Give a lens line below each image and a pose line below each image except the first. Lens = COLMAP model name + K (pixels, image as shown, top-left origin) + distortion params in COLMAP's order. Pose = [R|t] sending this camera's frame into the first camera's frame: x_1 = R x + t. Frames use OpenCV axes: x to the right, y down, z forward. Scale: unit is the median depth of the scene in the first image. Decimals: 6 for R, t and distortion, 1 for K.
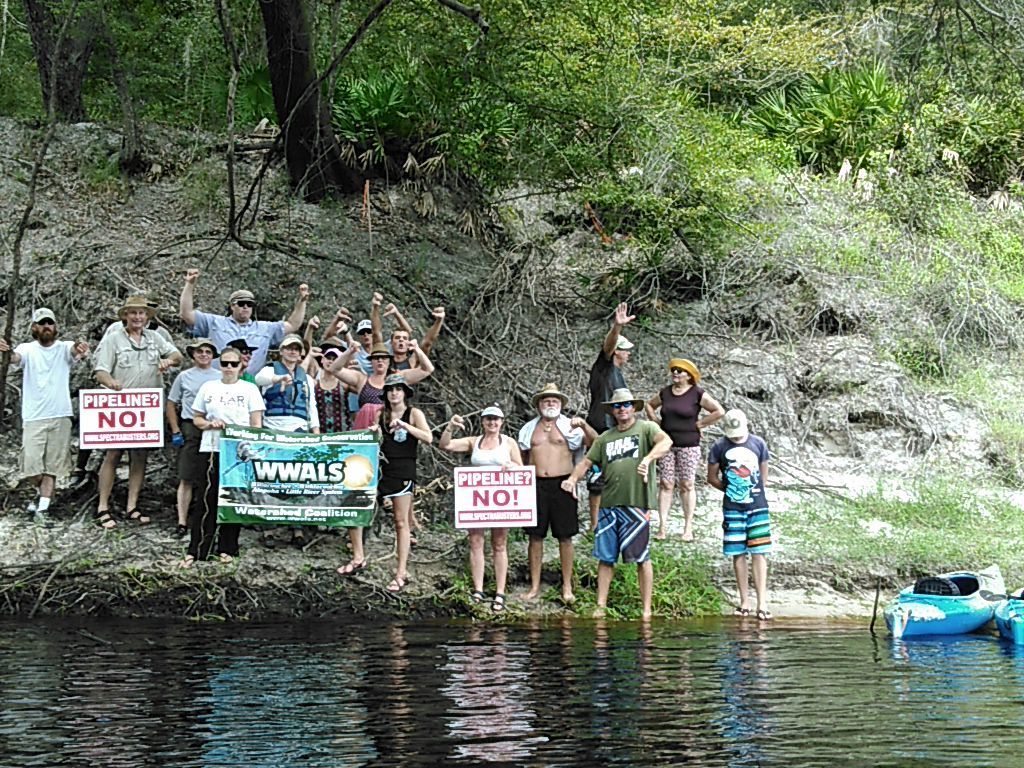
lens RADIAL K [[1272.6, 0, 556.7], [0, 1272.6, 386.1], [0, 0, 1]] dist [-0.004887, -0.070800]
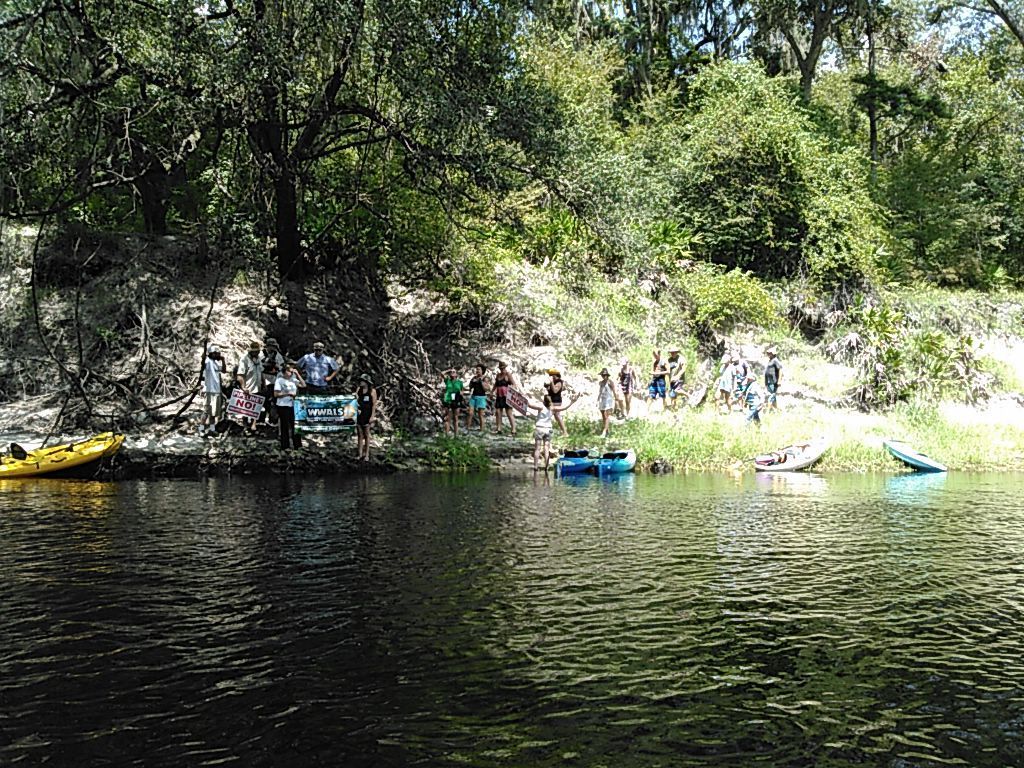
lens RADIAL K [[901.9, 0, 512.0], [0, 901.9, 384.0], [0, 0, 1]] dist [-0.016248, -0.019304]
pose [[0.985444, -0.001022, 0.169996, -0.099393], [-0.007334, 0.998795, 0.048522, -0.054928], [-0.169841, -0.049062, 0.984250, -0.567386]]
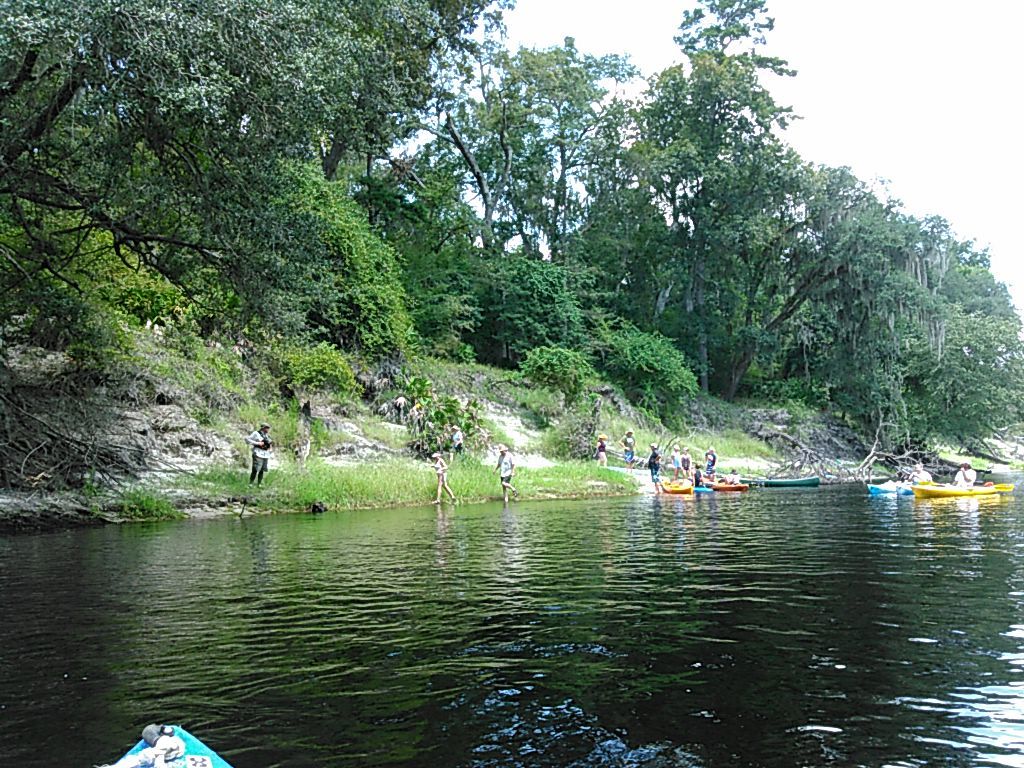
lens RADIAL K [[901.0, 0, 515.1], [0, 901.0, 407.7], [0, 0, 1]] dist [-0.004866, -0.012131]
pose [[0.674692, 0.016069, 0.737924, -0.623587], [-0.035204, 0.999326, 0.010427, -0.082326], [-0.737259, -0.033013, 0.674803, -0.657777]]
